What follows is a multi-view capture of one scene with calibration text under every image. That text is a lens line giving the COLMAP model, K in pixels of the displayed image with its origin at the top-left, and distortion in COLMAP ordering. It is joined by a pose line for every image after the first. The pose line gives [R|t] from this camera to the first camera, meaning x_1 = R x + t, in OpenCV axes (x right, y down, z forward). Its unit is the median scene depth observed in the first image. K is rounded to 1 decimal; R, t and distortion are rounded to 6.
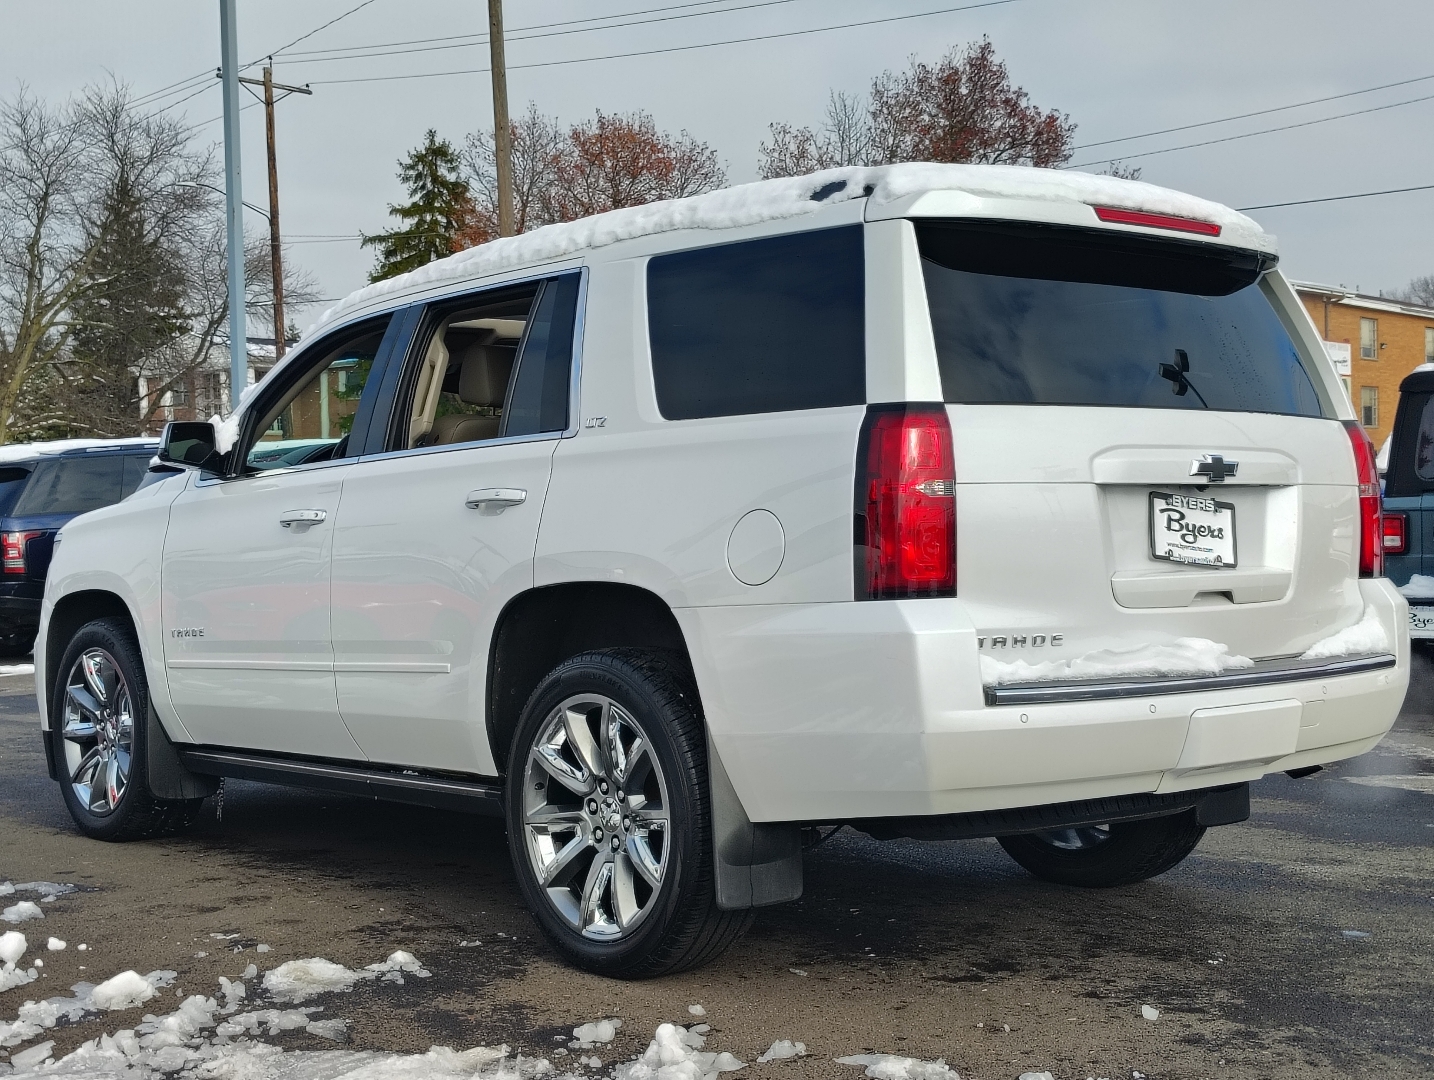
lens RADIAL K [[2373.3, 0, 717.0], [0, 2373.3, 540.0], [0, 0, 1]] dist [0.020038, -0.040456]
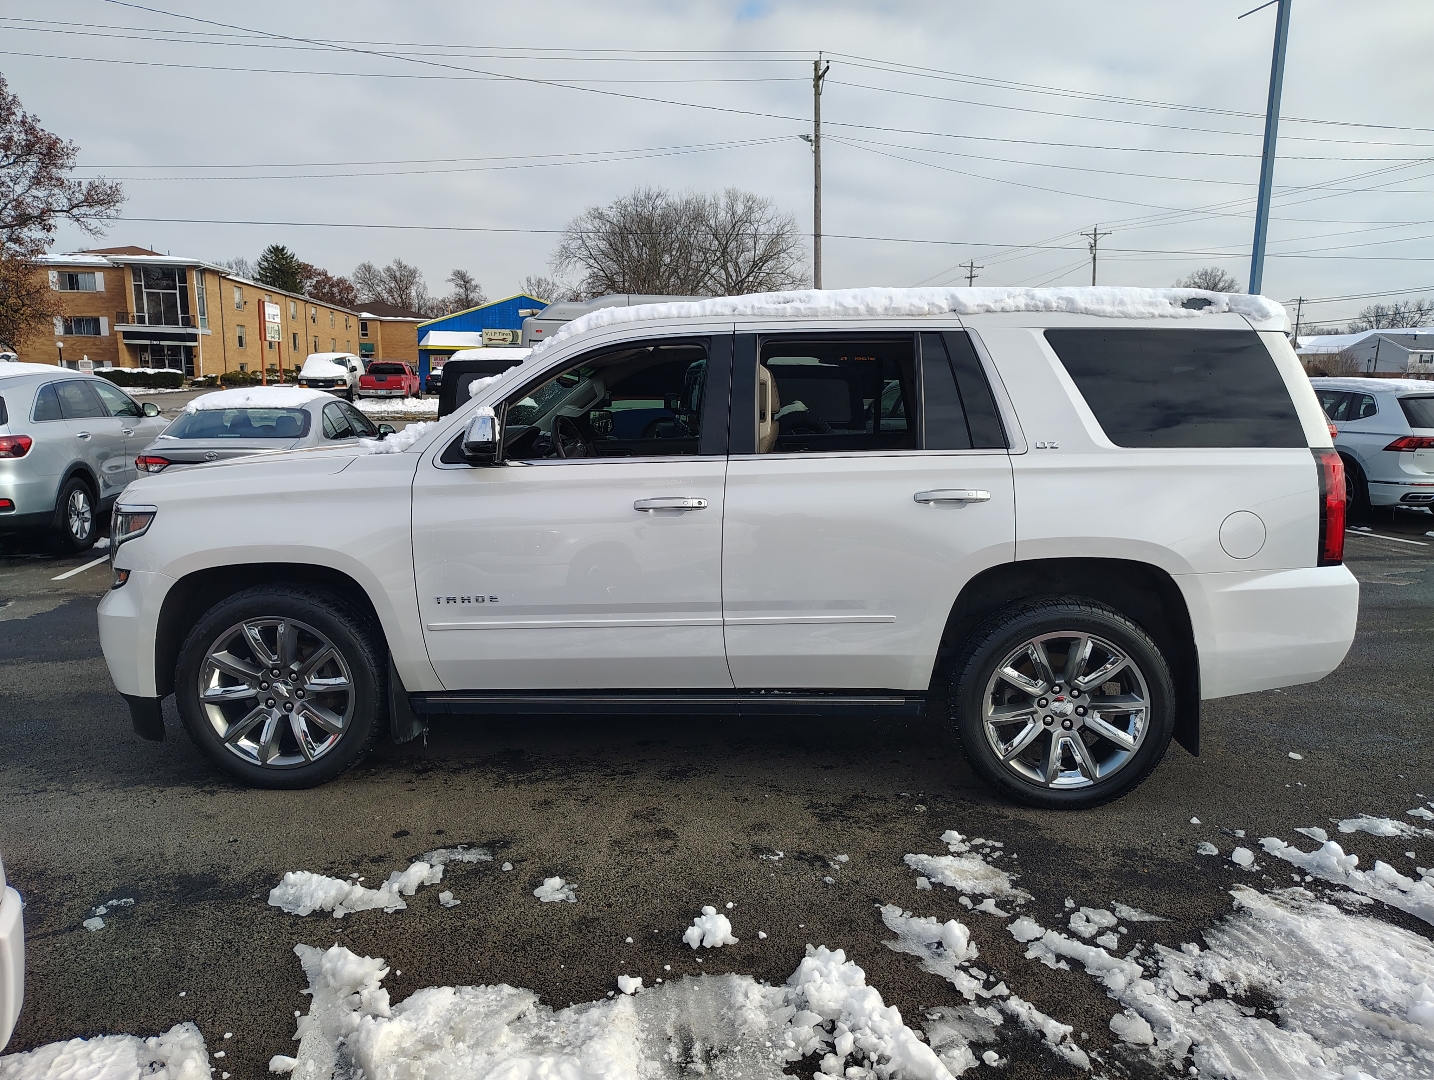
lens RADIAL K [[1095.7, 0, 717.0], [0, 1095.7, 540.0], [0, 0, 1]] dist [0.015154, 0.007181]
pose [[0.621480, -0.093853, 0.777788, -0.713786], [-0.015872, 0.991086, 0.132274, -0.078444], [-0.783269, -0.094550, 0.614451, 0.747597]]
